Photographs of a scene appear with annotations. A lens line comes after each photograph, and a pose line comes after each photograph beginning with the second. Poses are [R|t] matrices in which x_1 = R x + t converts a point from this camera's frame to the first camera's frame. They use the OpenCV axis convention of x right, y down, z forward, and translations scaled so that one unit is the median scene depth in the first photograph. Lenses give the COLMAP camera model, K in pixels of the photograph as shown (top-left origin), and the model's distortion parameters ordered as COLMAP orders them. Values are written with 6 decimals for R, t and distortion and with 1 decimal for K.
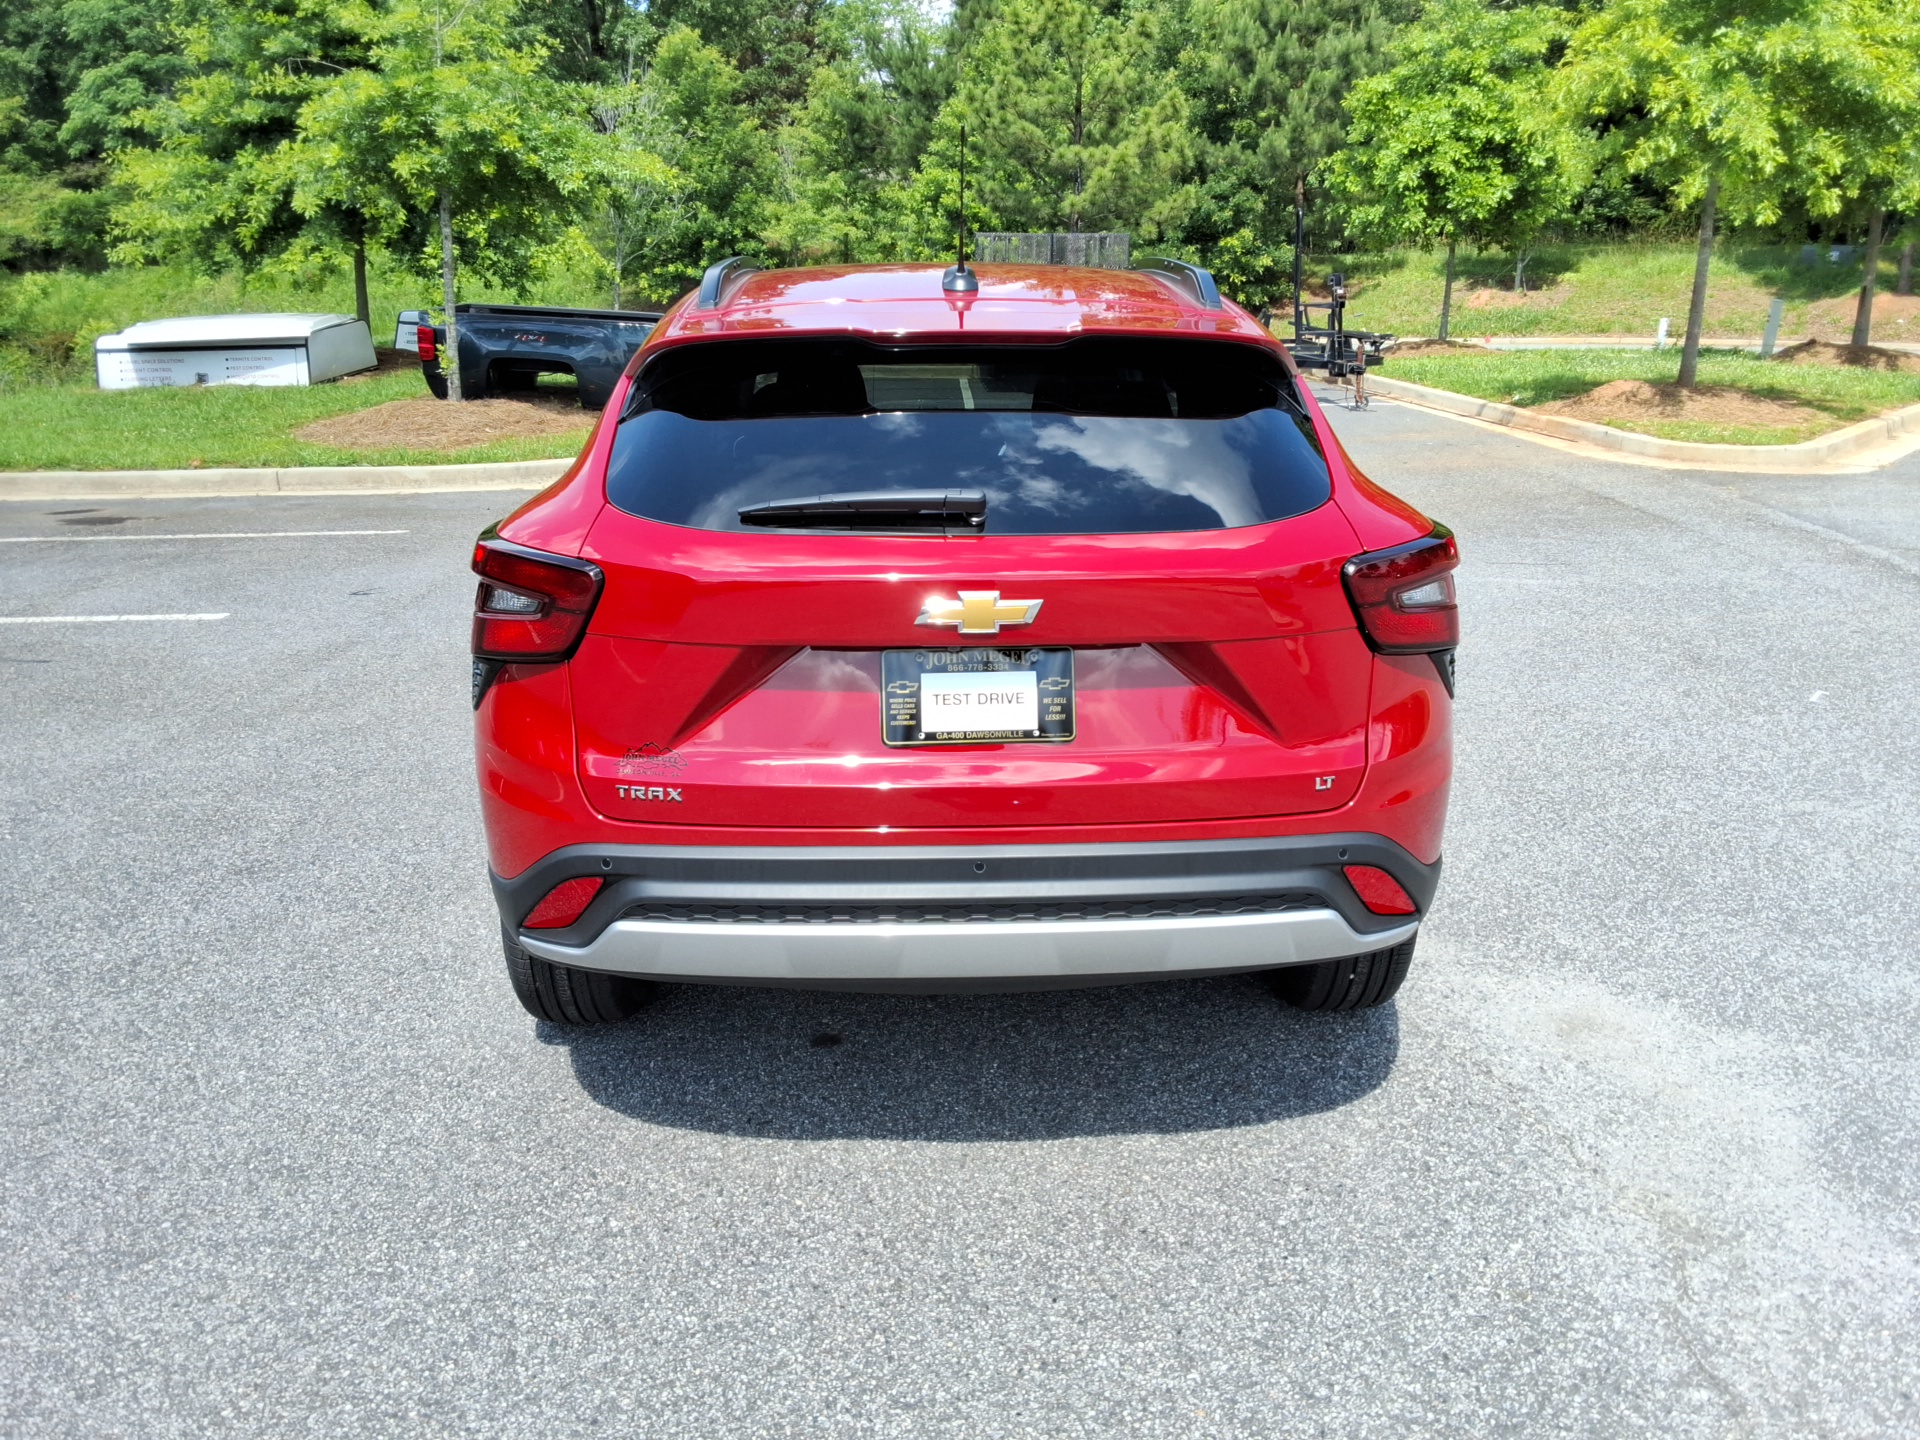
lens RADIAL K [[1543.2, 0, 973.5], [0, 1543.2, 718.6], [0, 0, 1]] dist [0.092747, -0.139532]
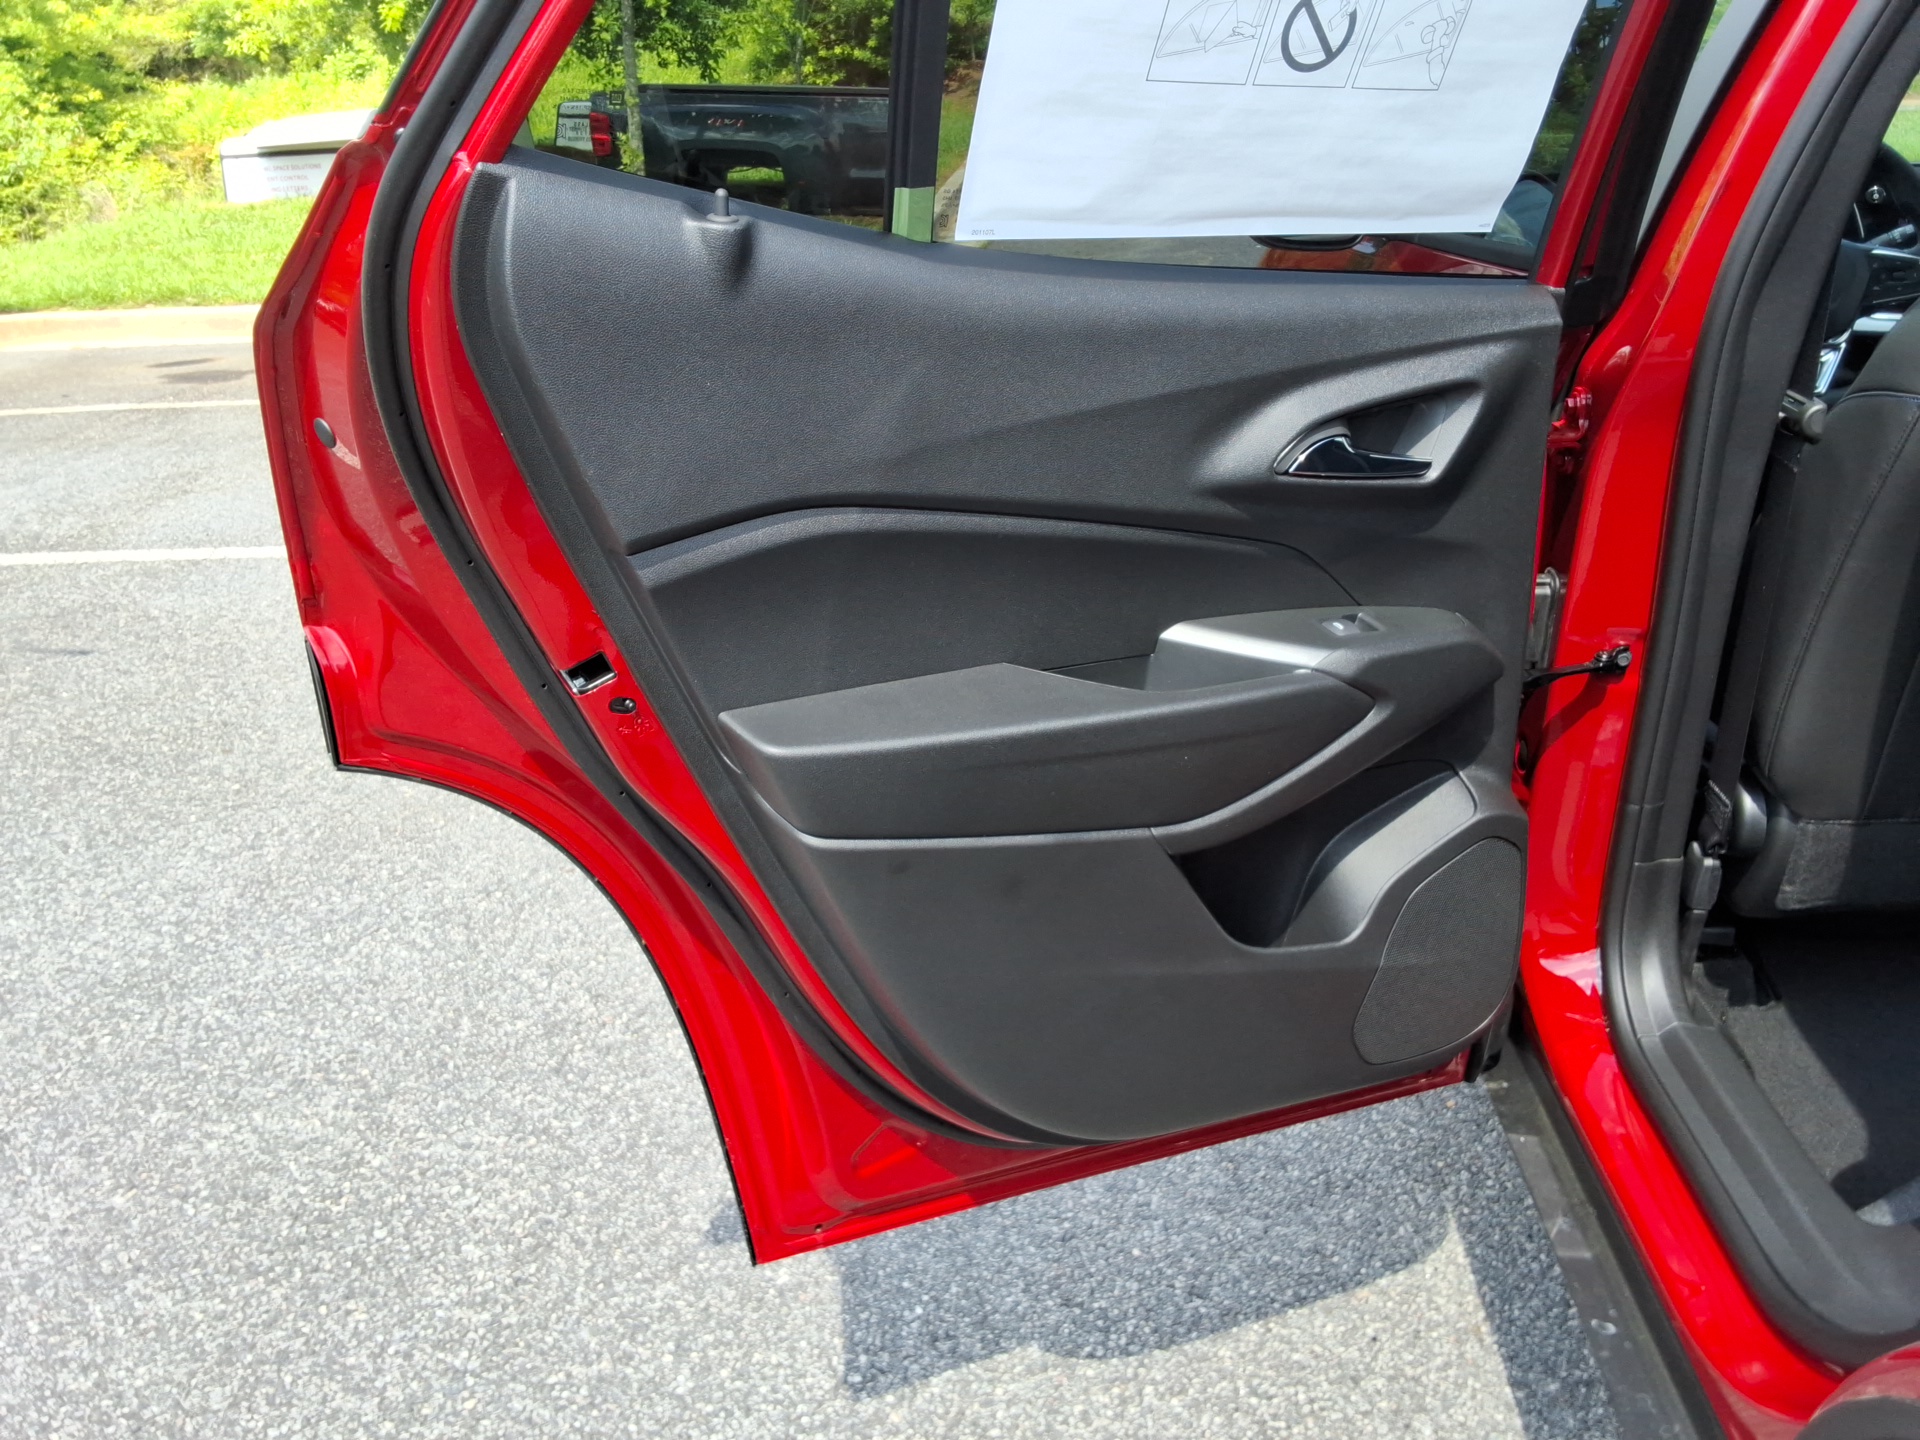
lens RADIAL K [[1543.2, 0, 978.9], [0, 1543.2, 721.2], [0, 0, 1]] dist [0.092747, -0.139532]
pose [[0.995811, 0.003548, -0.091362, -0.077024], [0.007575, 0.992610, 0.121108, -0.032677], [0.091116, -0.121293, 0.988426, 0.172318]]
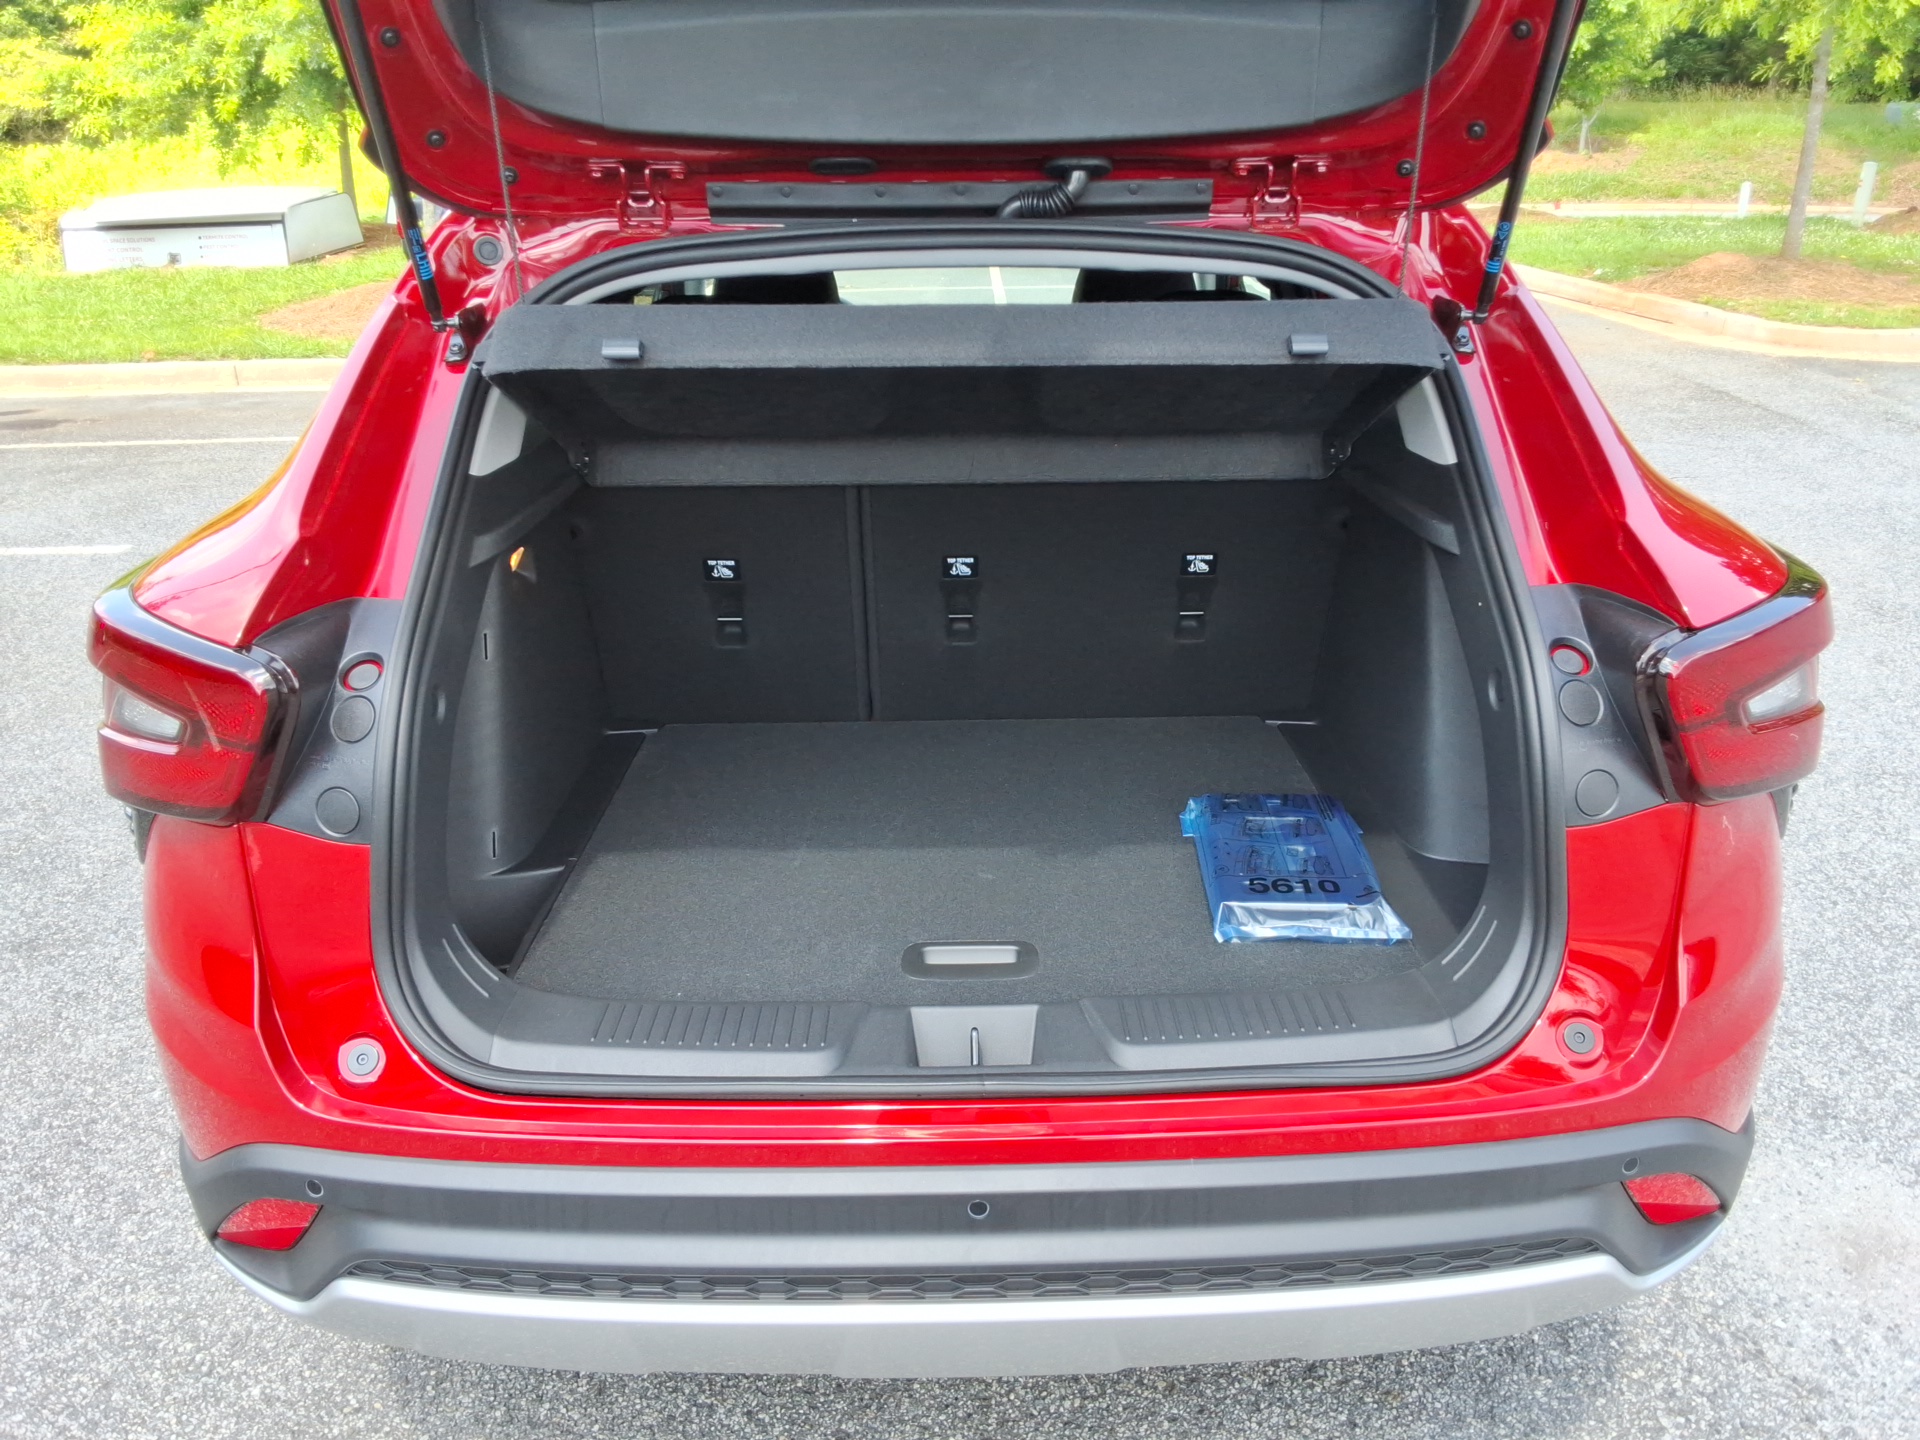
lens RADIAL K [[1543.2, 0, 971.3], [0, 1543.2, 717.3], [0, 0, 1]] dist [0.092747, -0.139532]
pose [[0.999785, 0.000837, -0.020701, 0.001815], [0.000744, 0.997090, 0.076236, -0.017675], [0.020704, -0.076235, 0.996875, 0.066648]]
